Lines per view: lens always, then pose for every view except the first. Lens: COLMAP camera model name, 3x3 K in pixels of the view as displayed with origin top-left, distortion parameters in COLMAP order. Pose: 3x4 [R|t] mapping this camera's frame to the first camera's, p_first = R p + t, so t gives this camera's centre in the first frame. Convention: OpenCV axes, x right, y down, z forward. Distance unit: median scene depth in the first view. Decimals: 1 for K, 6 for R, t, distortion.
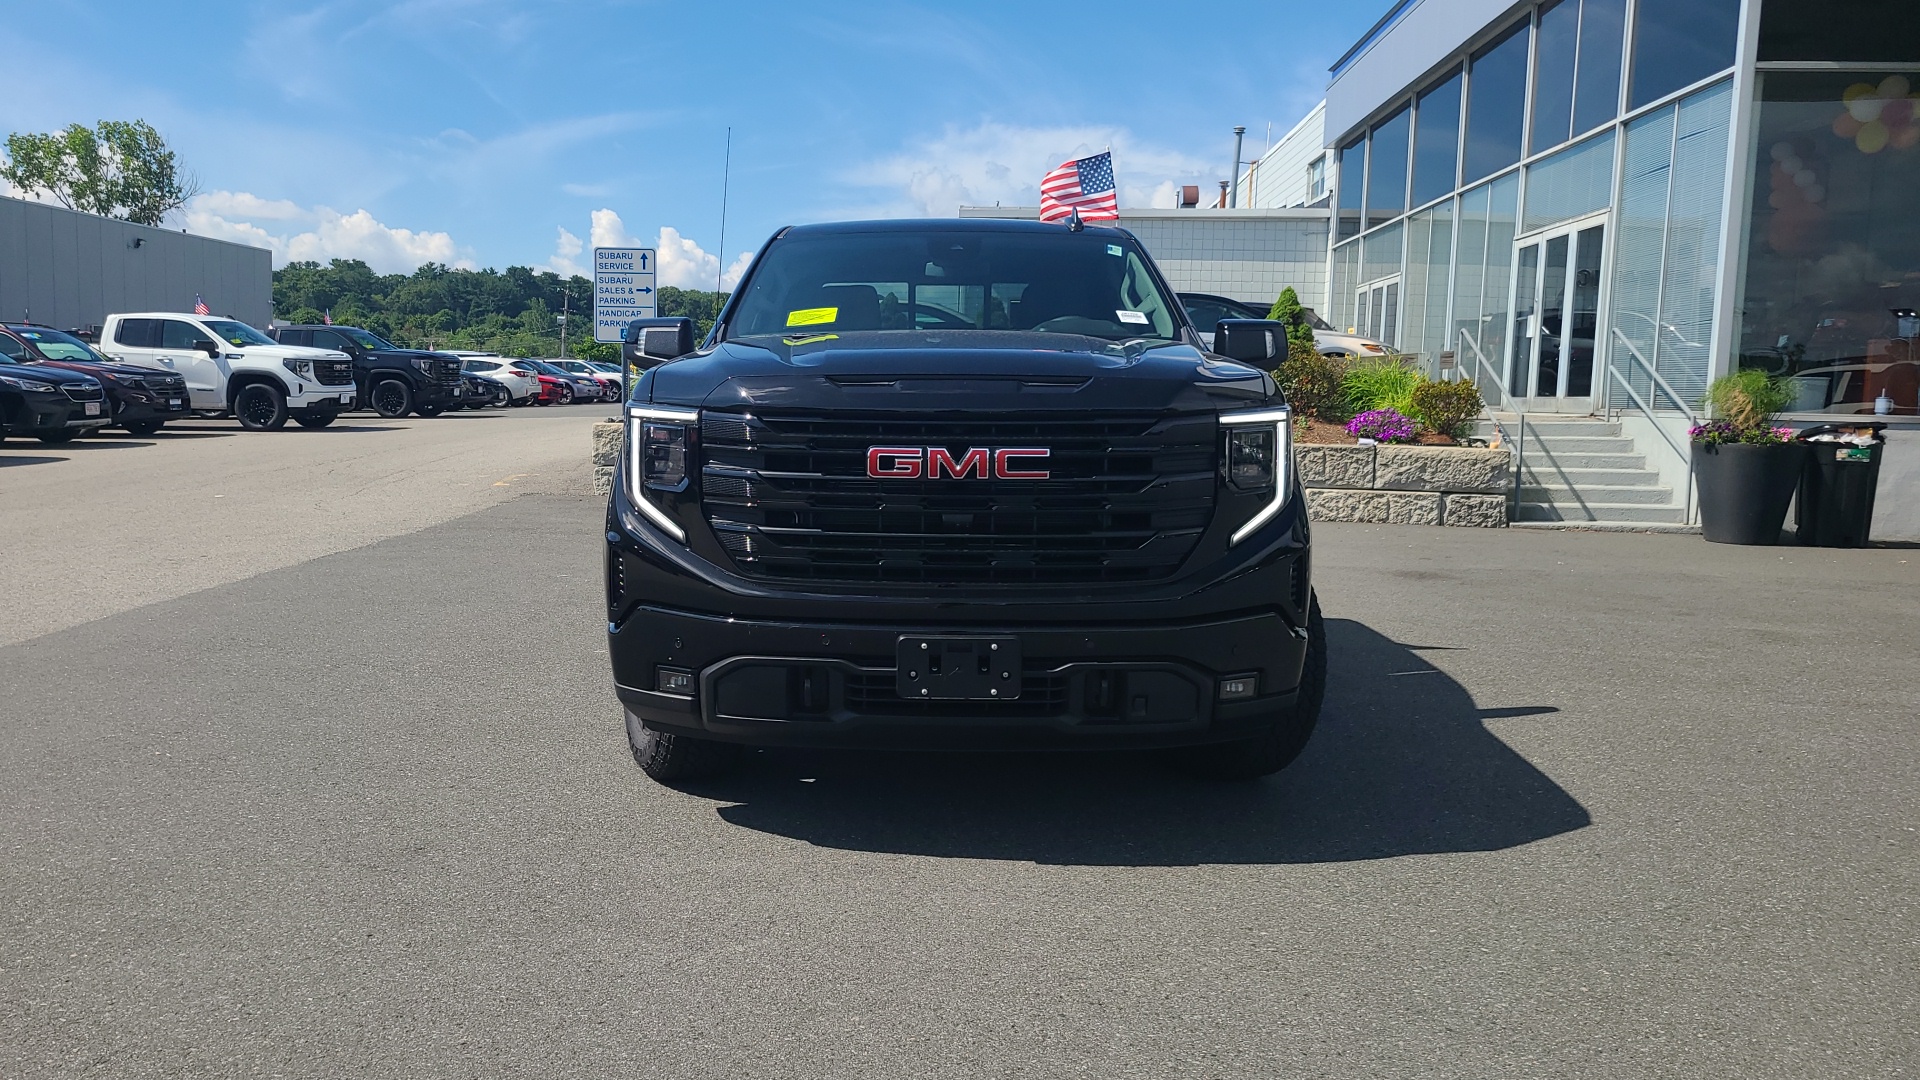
lens RADIAL K [[1441.4, 0, 960.0], [0, 1441.4, 540.0], [0, 0, 1]] dist [0.075681, -0.086600]
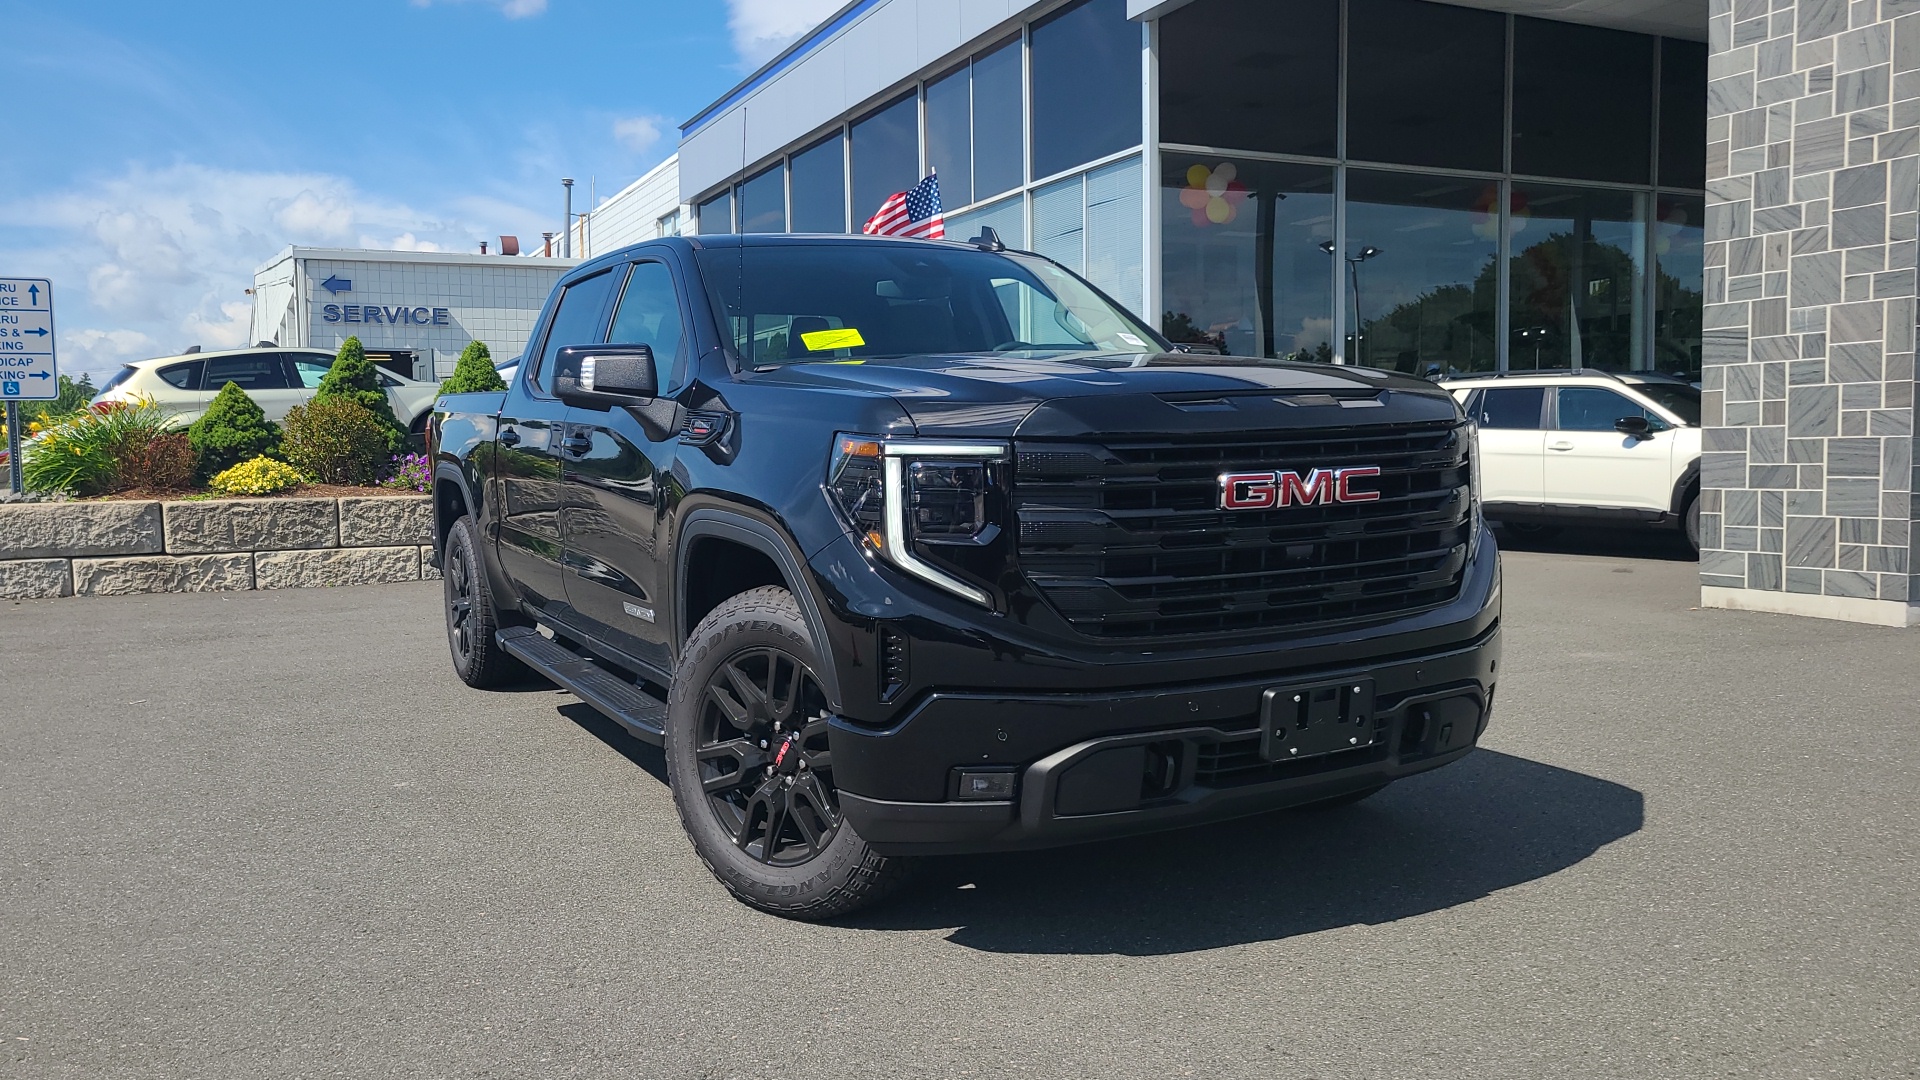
lens RADIAL K [[1400.5, 0, 917.5], [0, 1400.5, 536.0], [0, 0, 1]] dist [0.081315, -0.086418]
pose [[0.876355, -0.069025, 0.476694, -0.579434], [0.086758, 0.996113, -0.015260, -0.028839], [-0.473788, 0.054730, 0.878937, 0.328987]]
